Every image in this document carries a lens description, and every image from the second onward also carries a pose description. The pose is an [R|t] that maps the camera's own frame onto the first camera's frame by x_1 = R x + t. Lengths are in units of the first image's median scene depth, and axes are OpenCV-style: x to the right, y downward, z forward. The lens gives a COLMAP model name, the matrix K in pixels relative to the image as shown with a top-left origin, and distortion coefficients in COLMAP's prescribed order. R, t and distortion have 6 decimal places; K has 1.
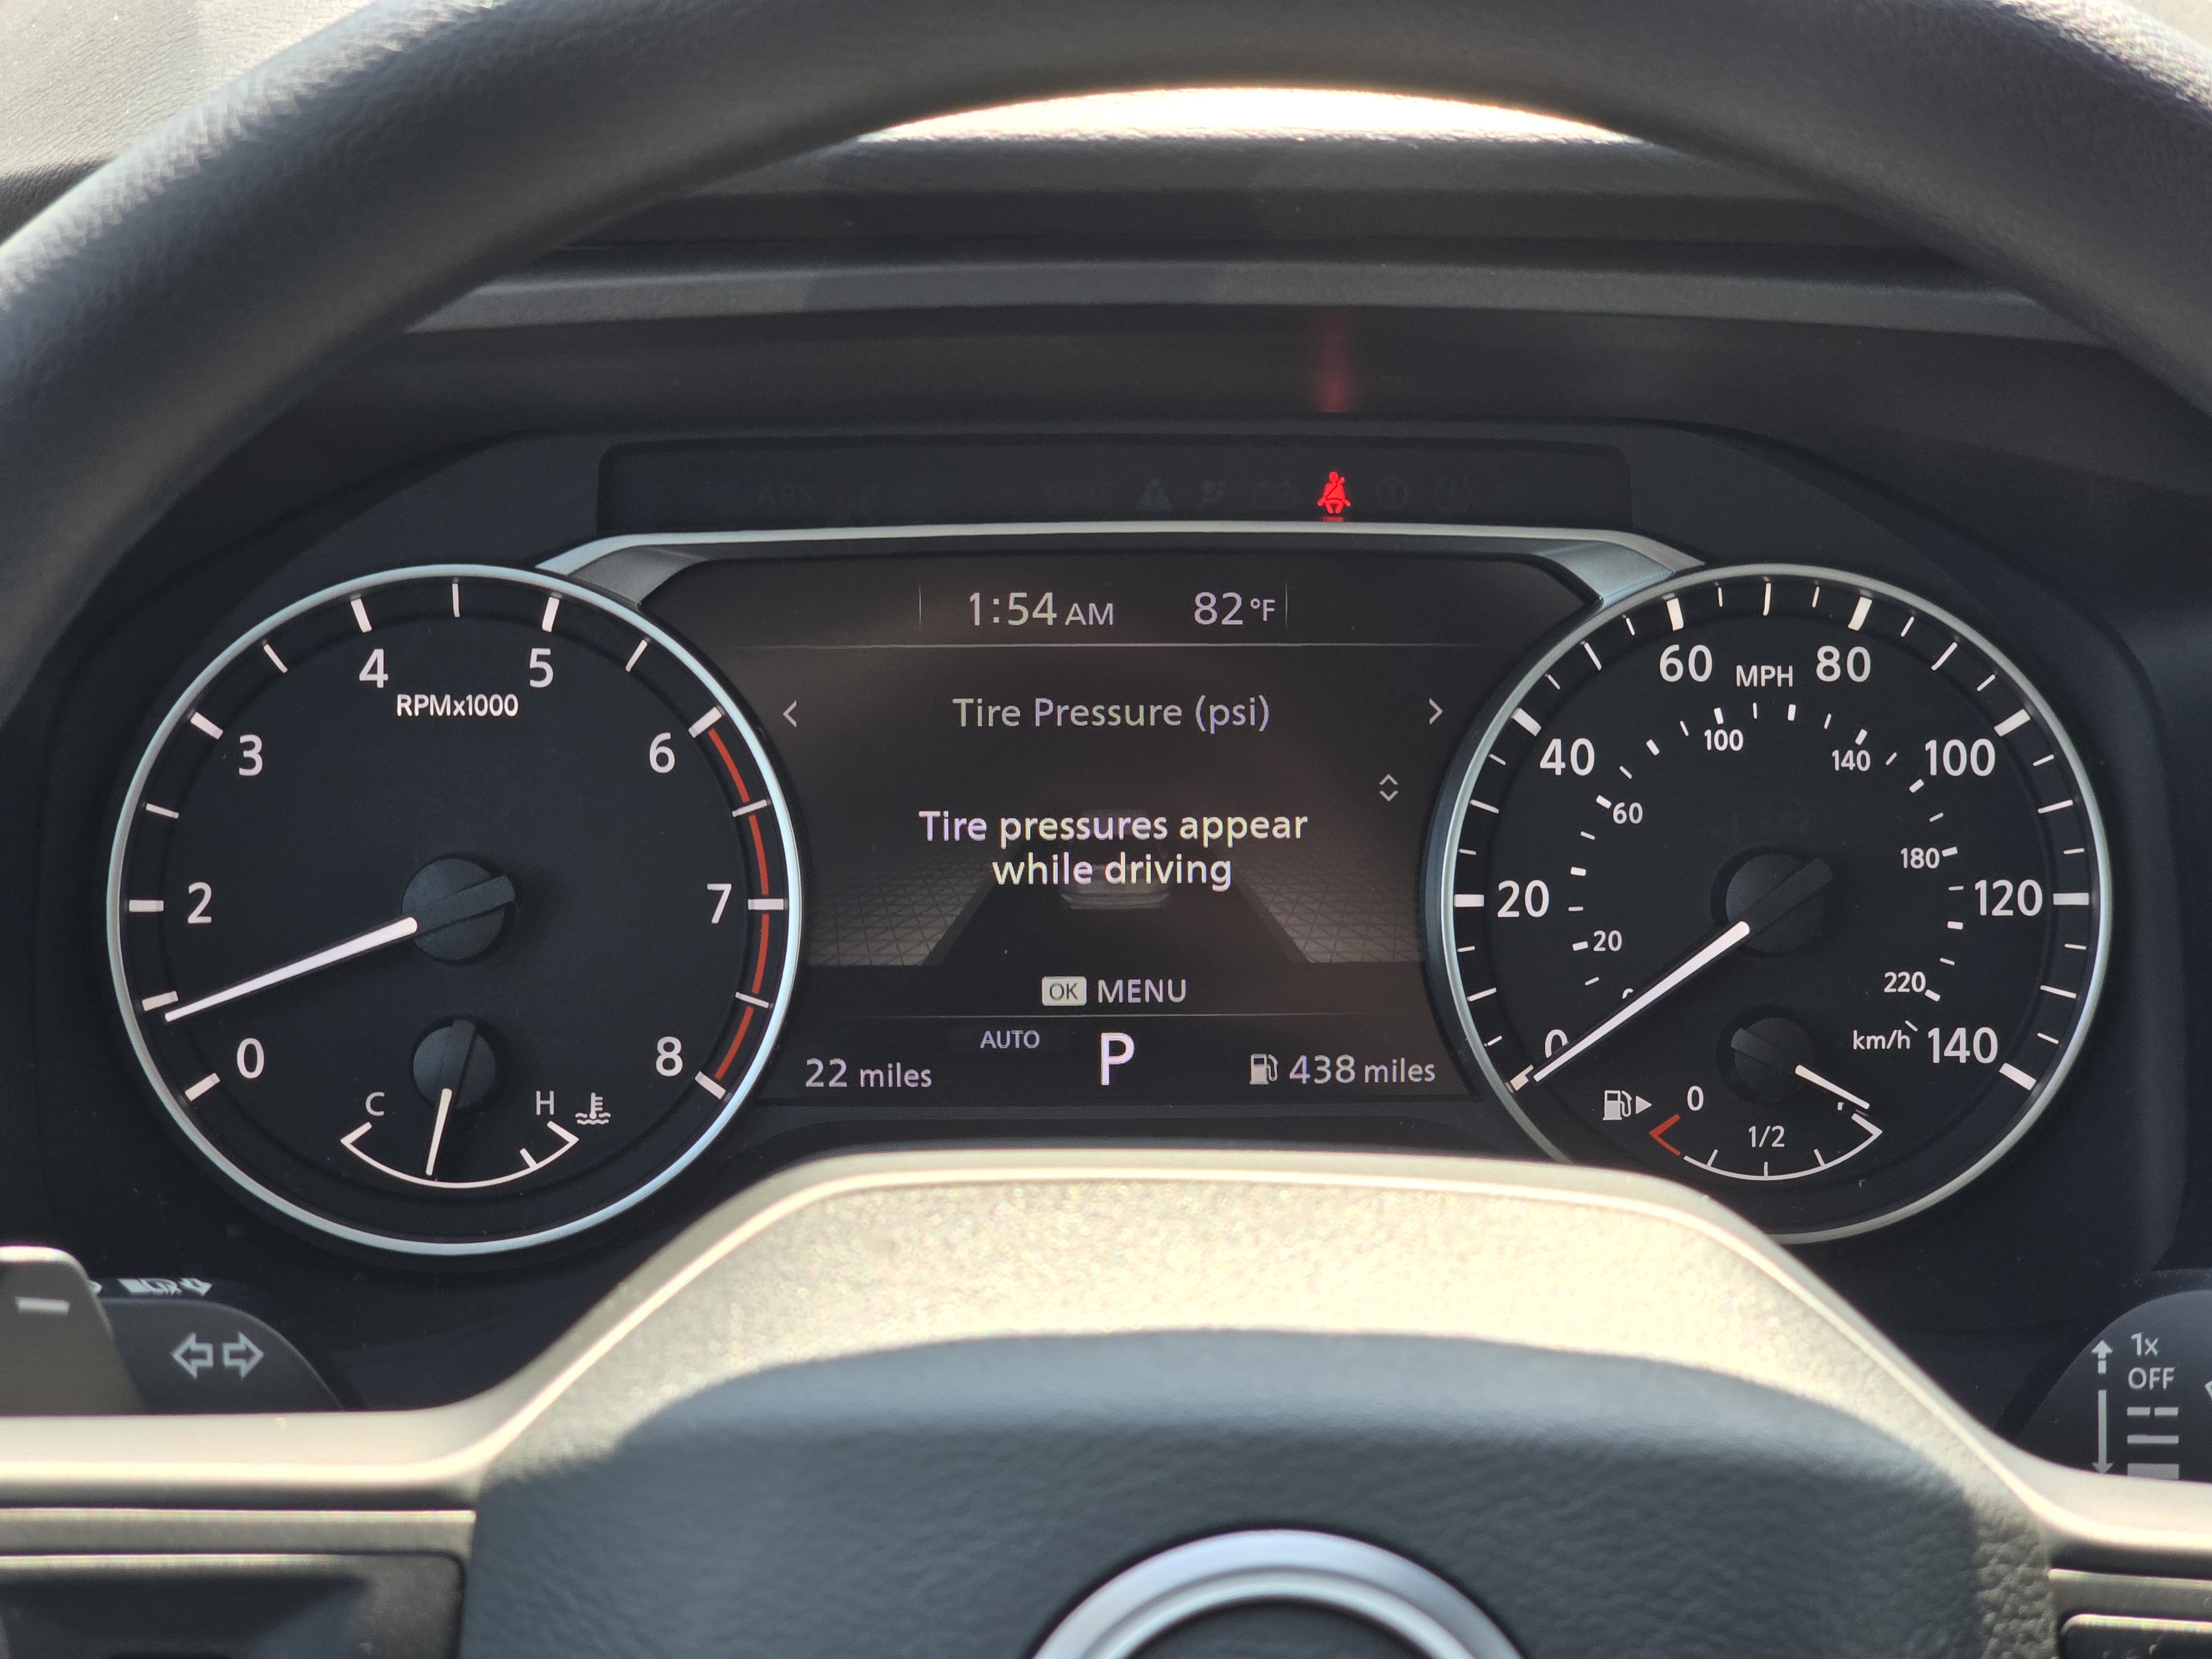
lens RADIAL K [[4389.4, 0, 1104.1], [0, 4389.4, 765.4], [0, 0, 1]] dist [-0.331686, 4.073945]
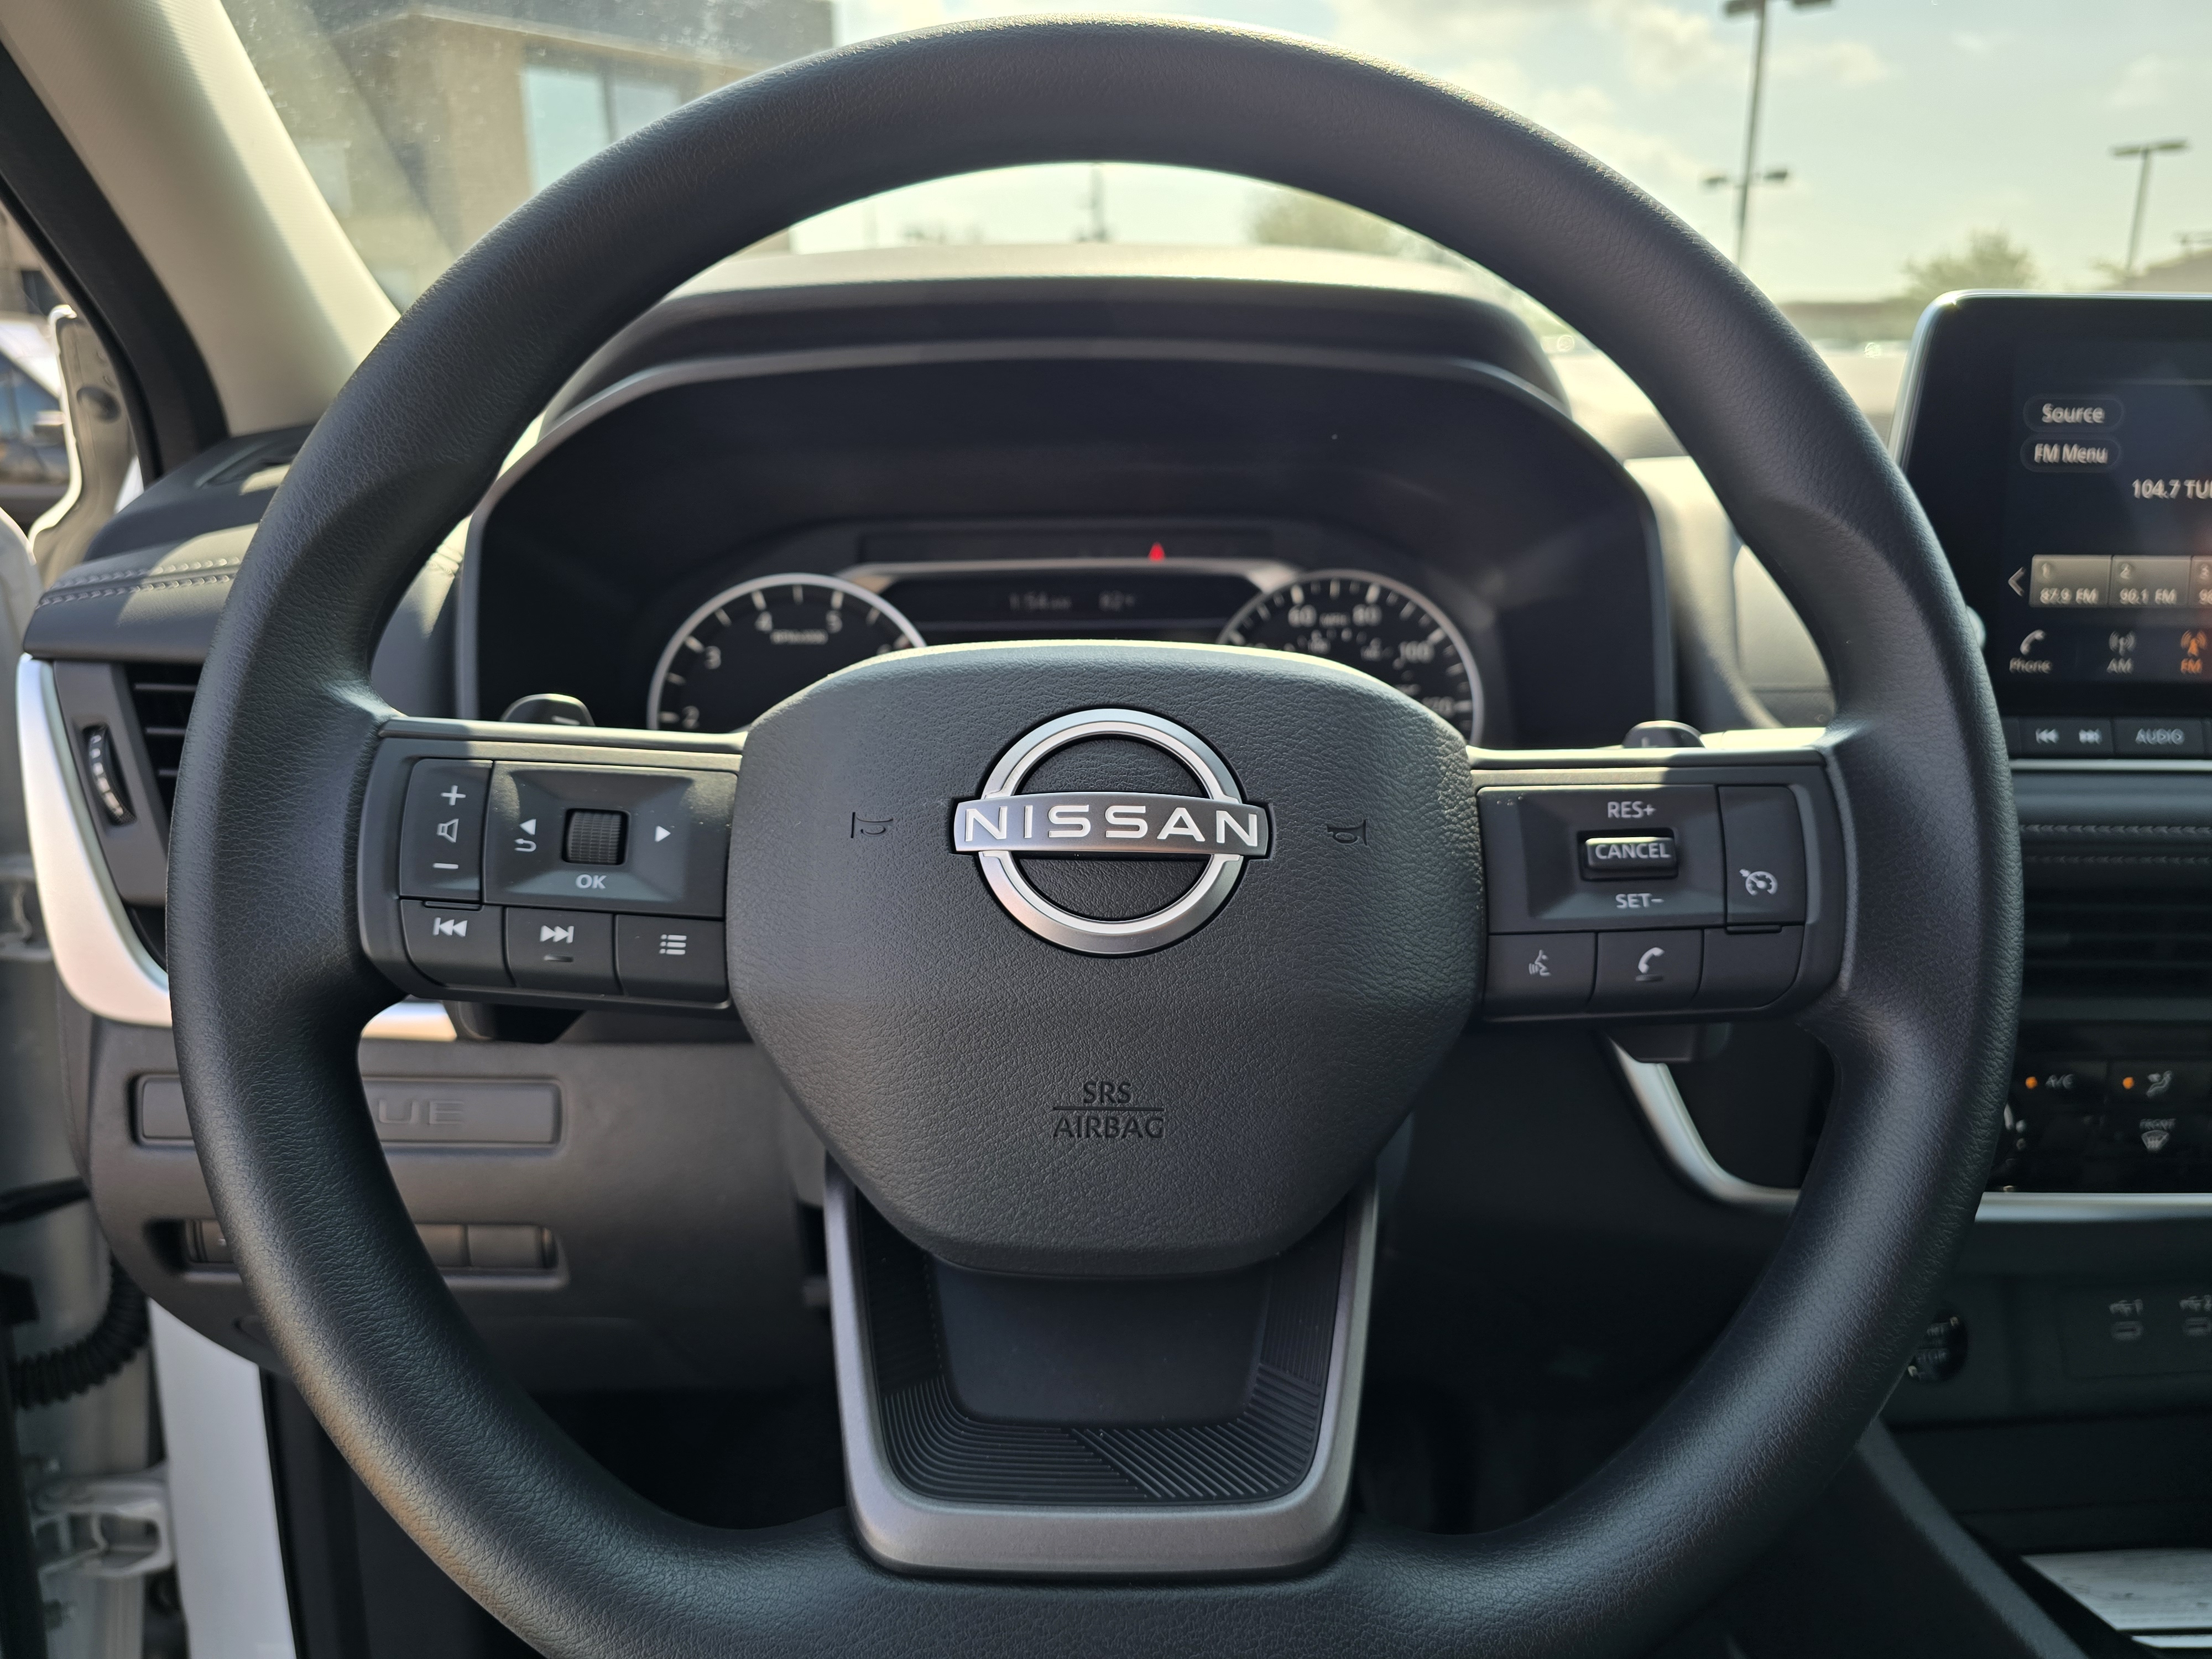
lens RADIAL K [[1549.0, 0, 1118.6], [0, 1549.0, 816.0], [0, 0, 1]] dist [0.023129, -0.043846]
pose [[0.999750, -0.021328, 0.006719, 0.022298], [0.021912, 0.994330, -0.104055, 0.179383], [-0.004461, 0.104177, 0.994549, 0.147864]]
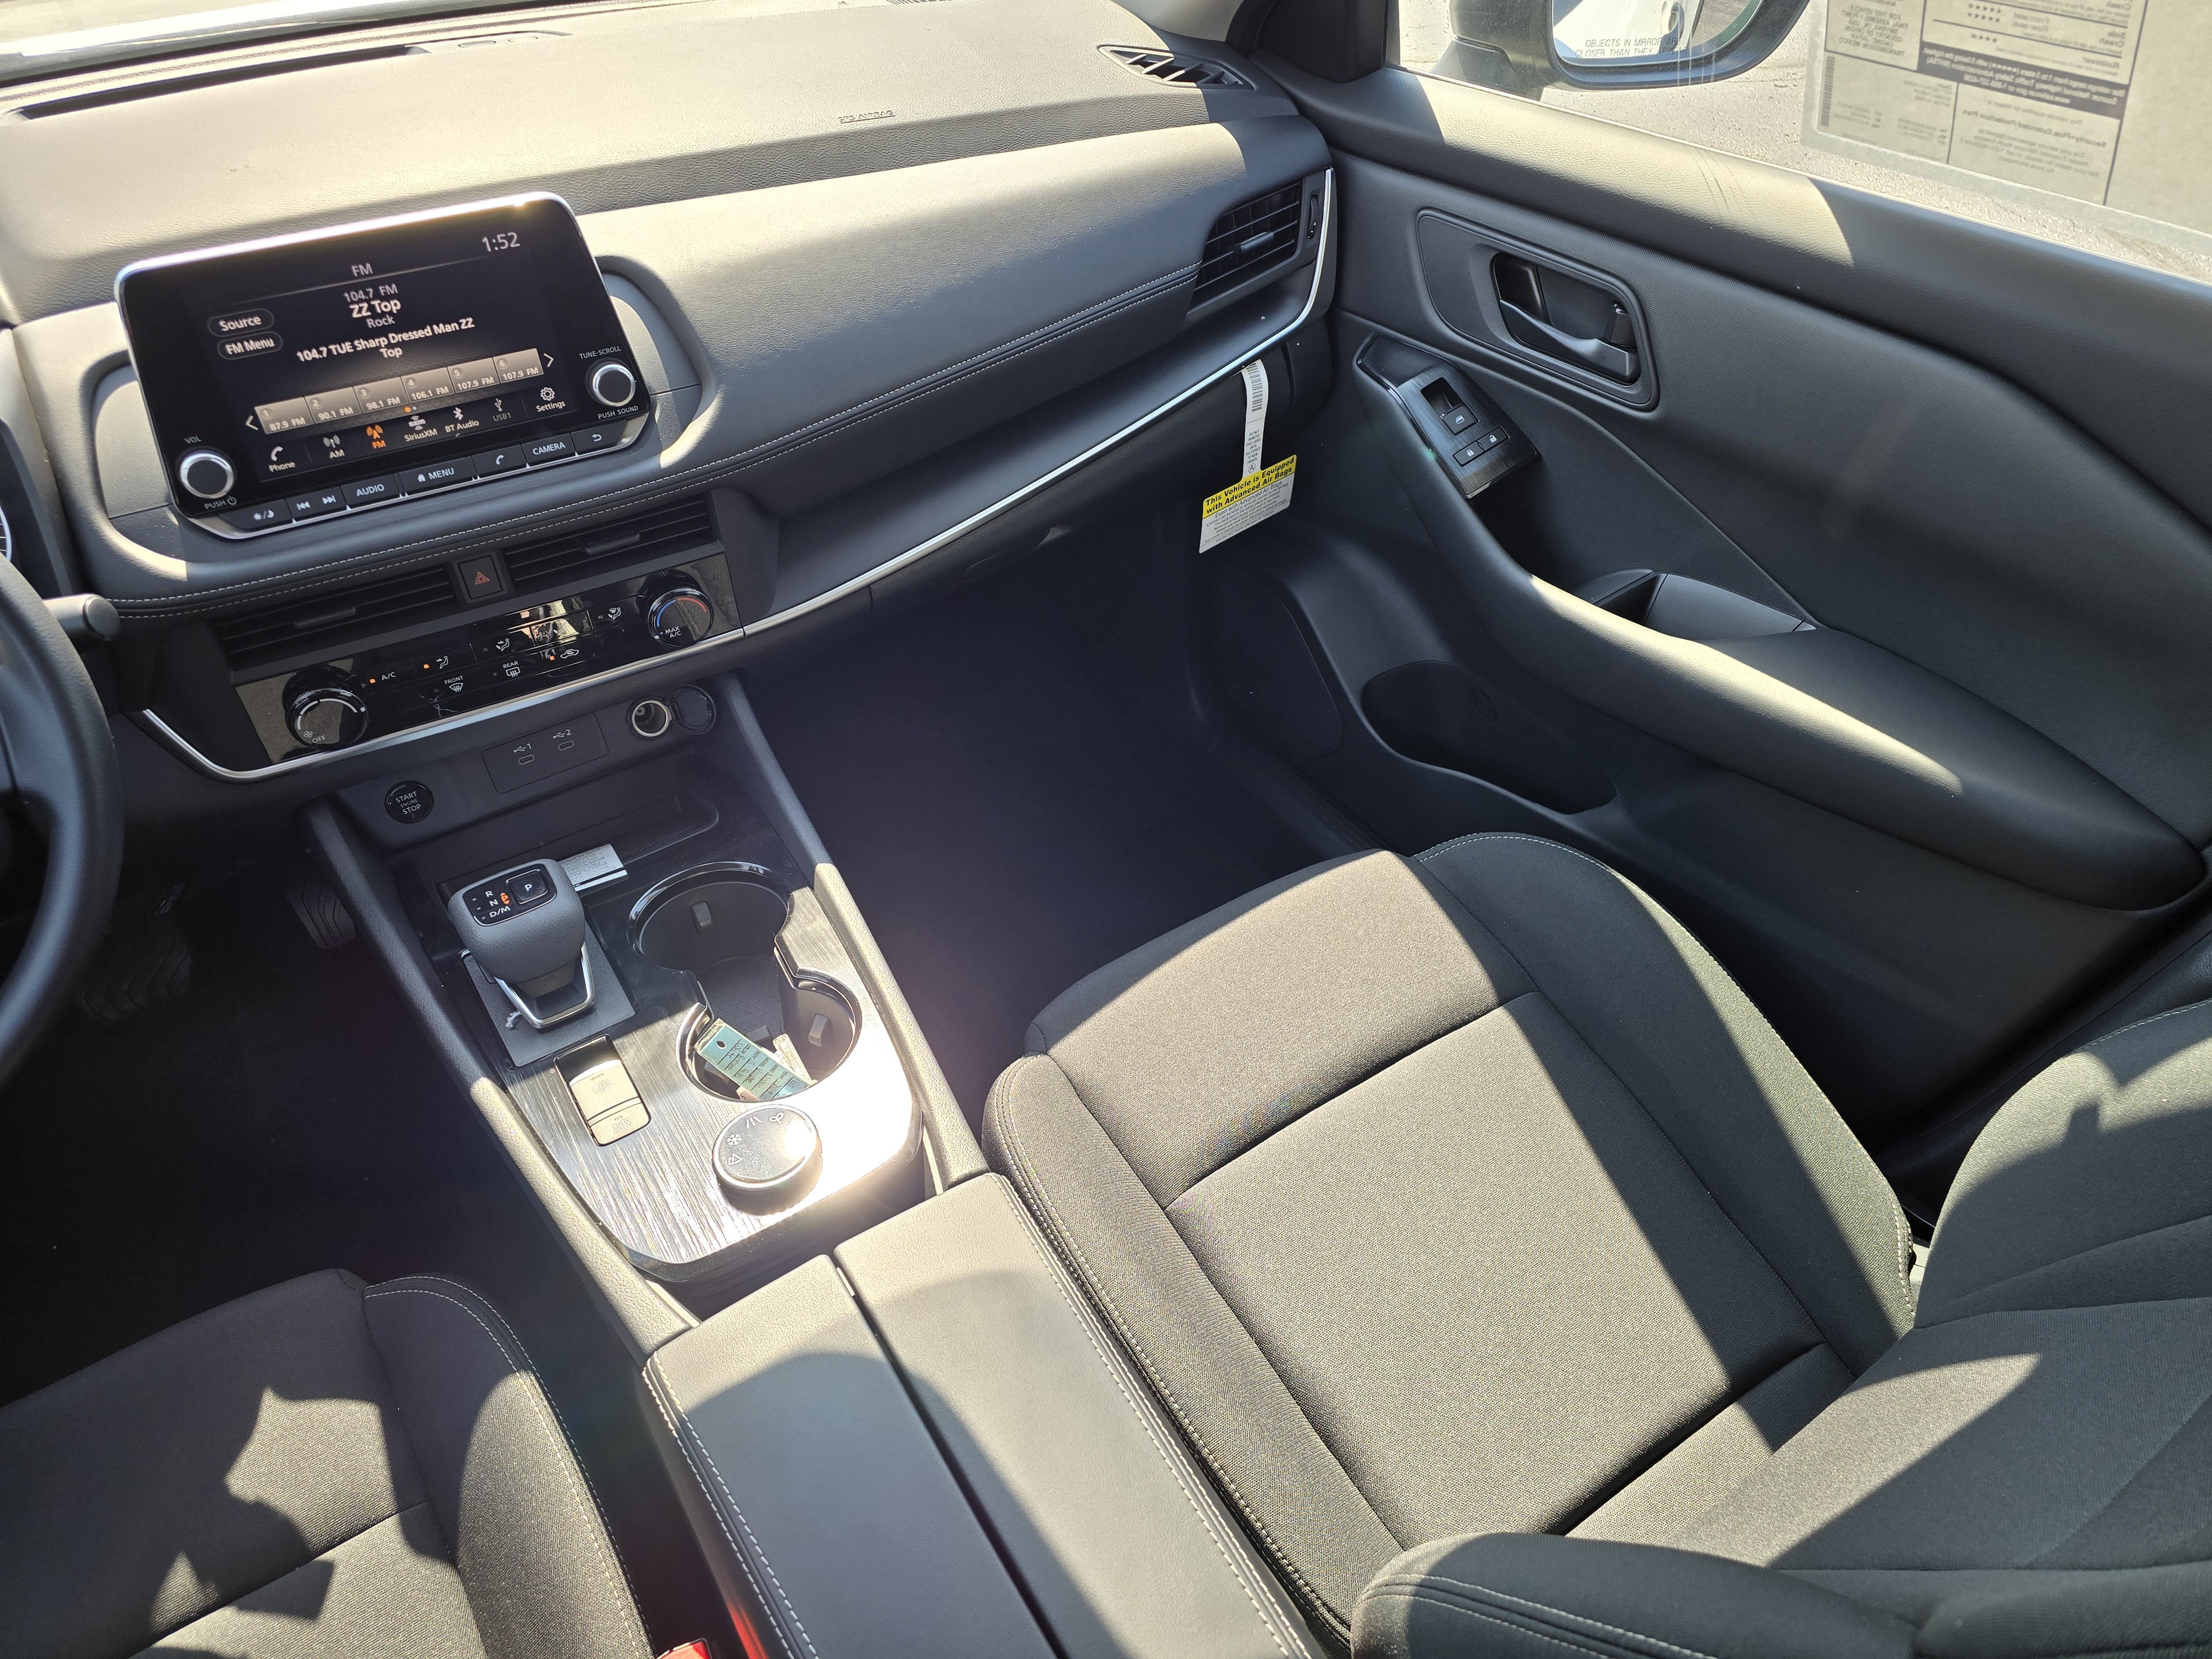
lens RADIAL K [[1514.3, 0, 1121.0], [0, 1514.3, 802.1], [0, 0, 1]] dist [0.058376, -0.062268]
pose [[0.863414, -0.351856, 0.361545, 0.494343], [0.209787, 0.902151, 0.376978, -0.037013], [-0.458810, -0.249640, 0.852744, -0.600638]]
